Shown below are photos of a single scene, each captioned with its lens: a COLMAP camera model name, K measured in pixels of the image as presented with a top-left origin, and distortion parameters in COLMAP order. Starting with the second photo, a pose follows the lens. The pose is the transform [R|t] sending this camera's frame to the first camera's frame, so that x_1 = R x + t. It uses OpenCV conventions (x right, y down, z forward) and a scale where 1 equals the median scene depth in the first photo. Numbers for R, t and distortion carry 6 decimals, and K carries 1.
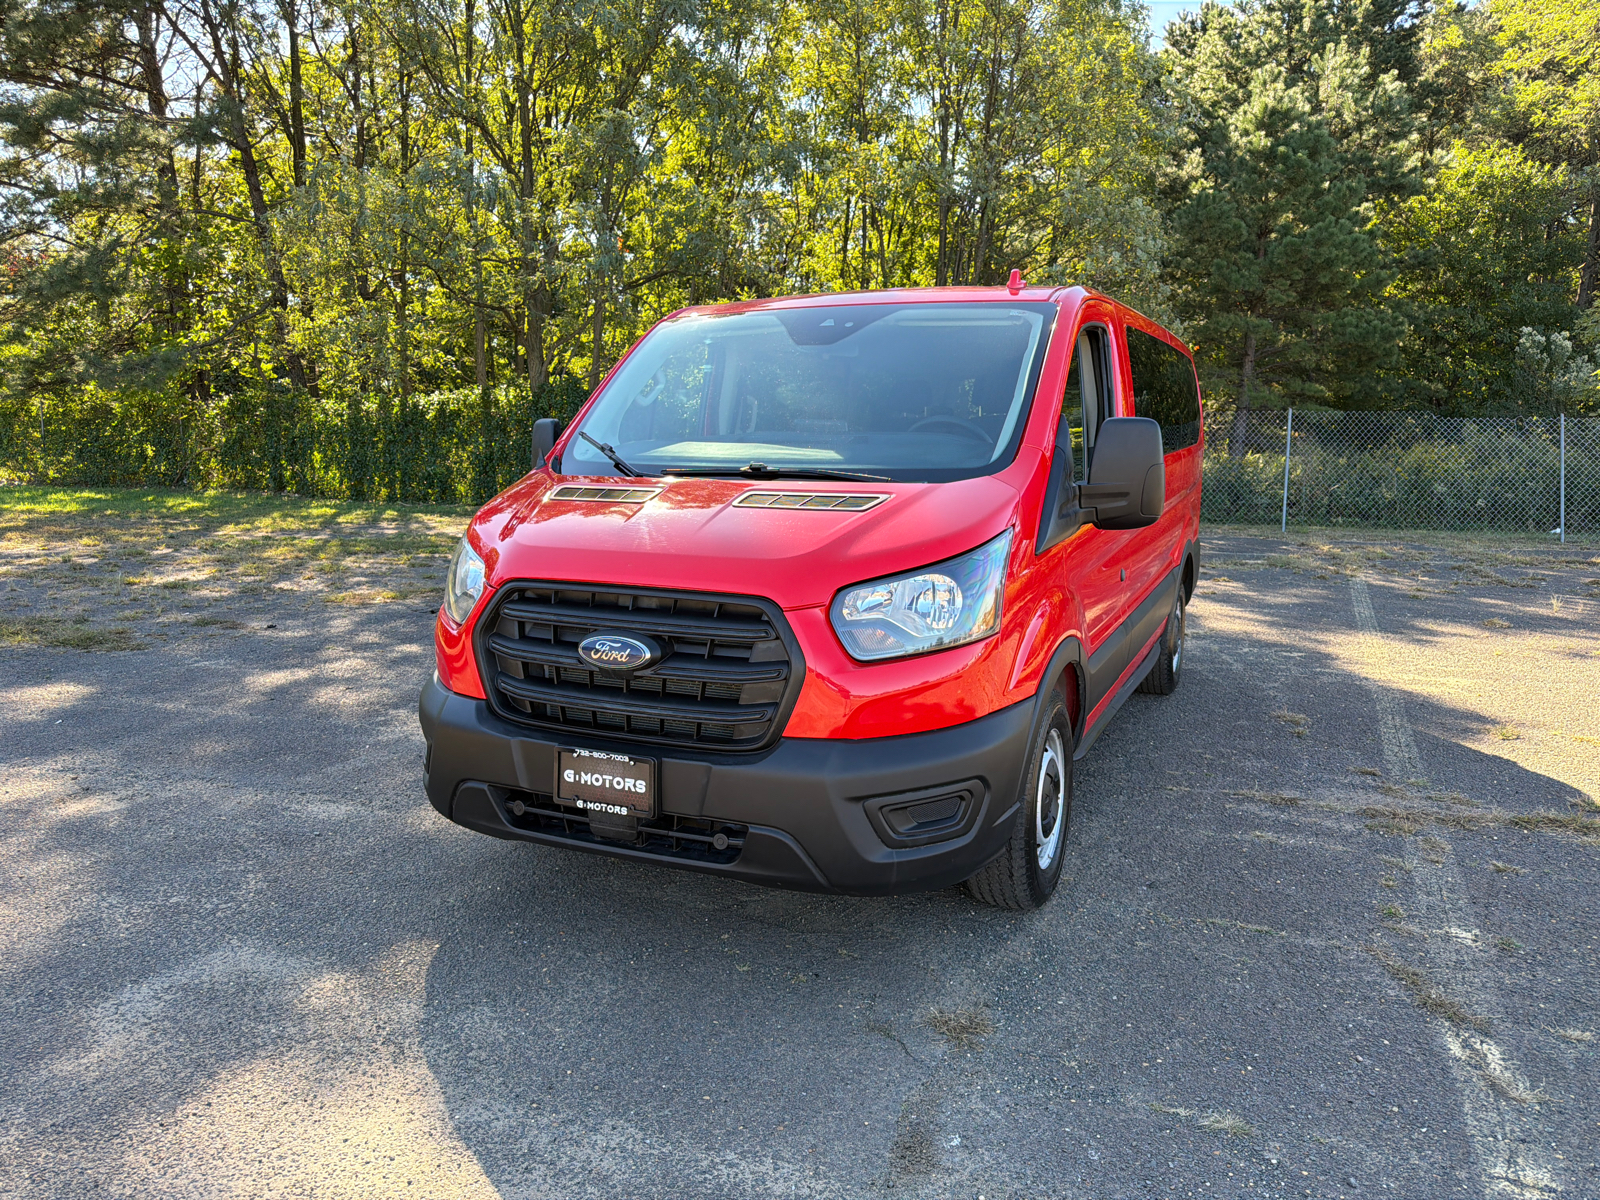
lens RADIAL K [[1162.3, 0, 791.8], [0, 1162.3, 605.0], [0, 0, 1]] dist [0.050762, -0.070165]
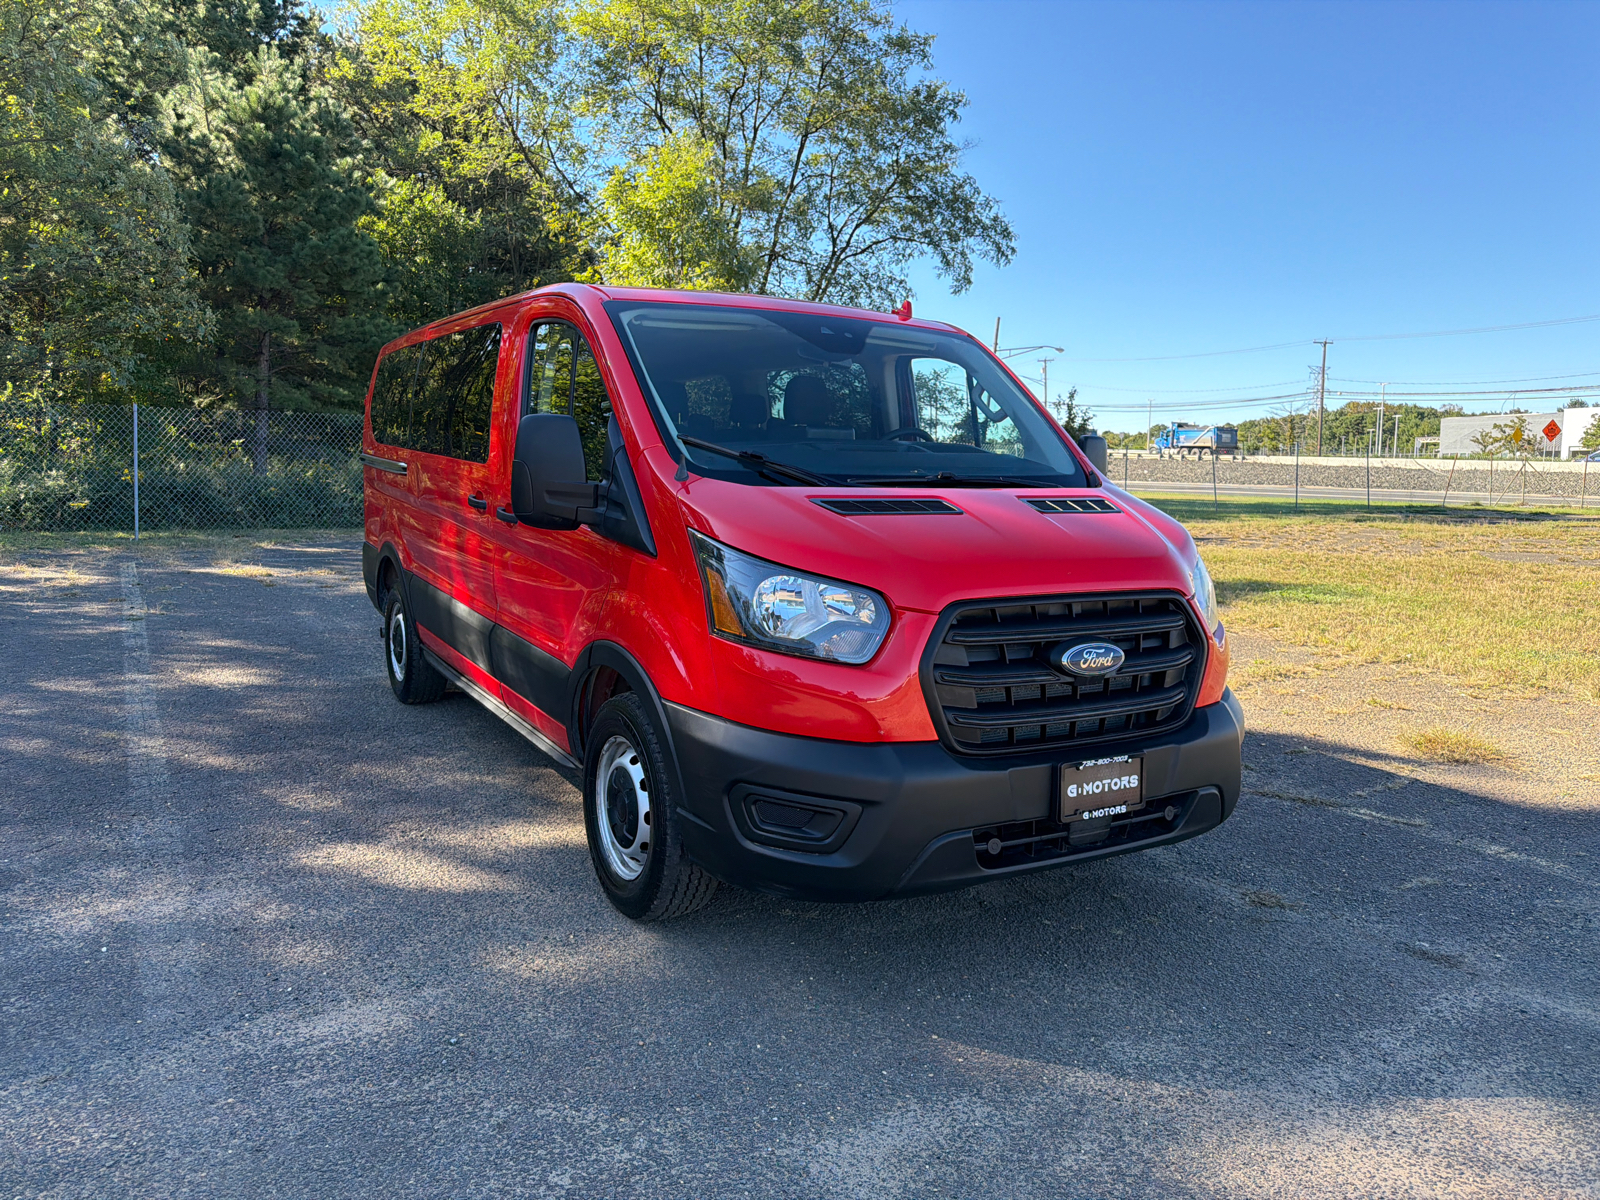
lens RADIAL K [[1162.3, 0, 791.8], [0, 1162.3, 605.0], [0, 0, 1]] dist [0.050762, -0.070165]
pose [[0.547341, -0.096537, 0.831323, -1.142559], [0.096398, 0.993986, 0.051958, -0.085950], [-0.831339, 0.051700, 0.553356, 0.650702]]
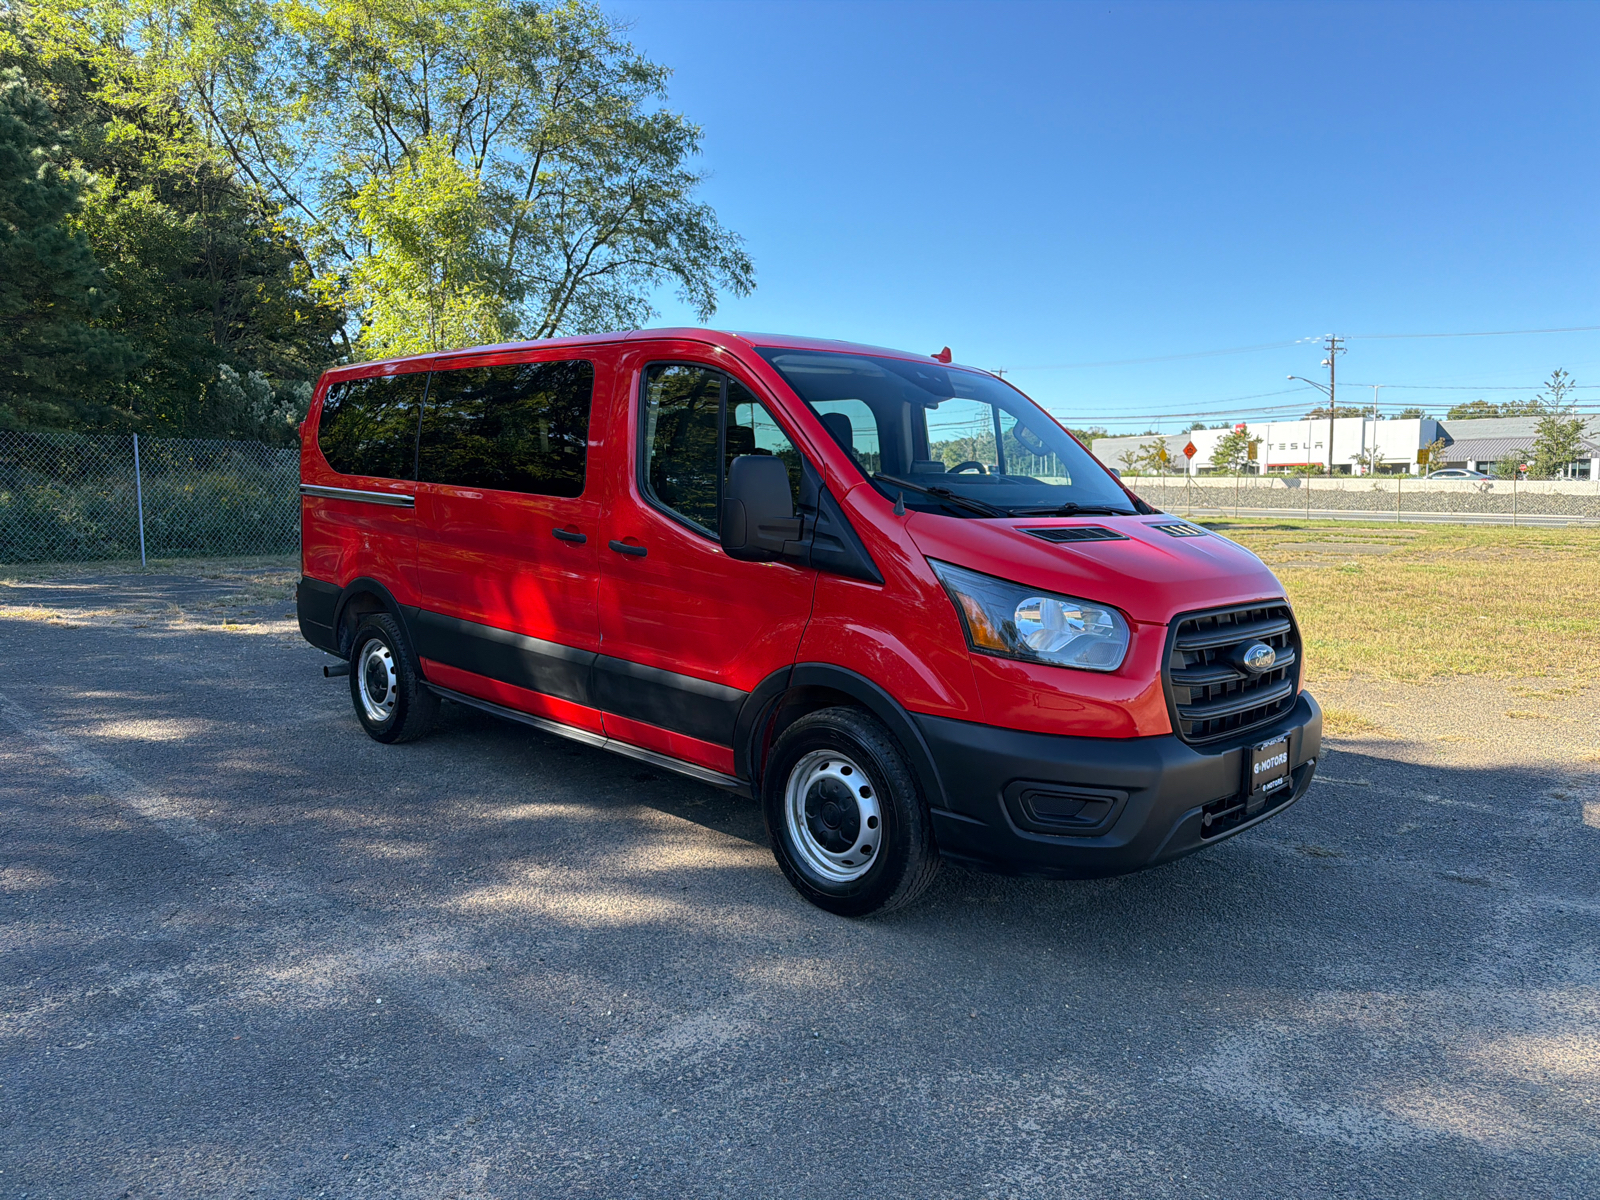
lens RADIAL K [[1162.3, 0, 791.8], [0, 1162.3, 605.0], [0, 0, 1]] dist [0.050762, -0.070165]
pose [[0.310581, -0.098766, 0.945402, -1.472071], [0.116136, 0.991079, 0.065386, -0.154881], [-0.943426, 0.089487, 0.319281, 1.064577]]
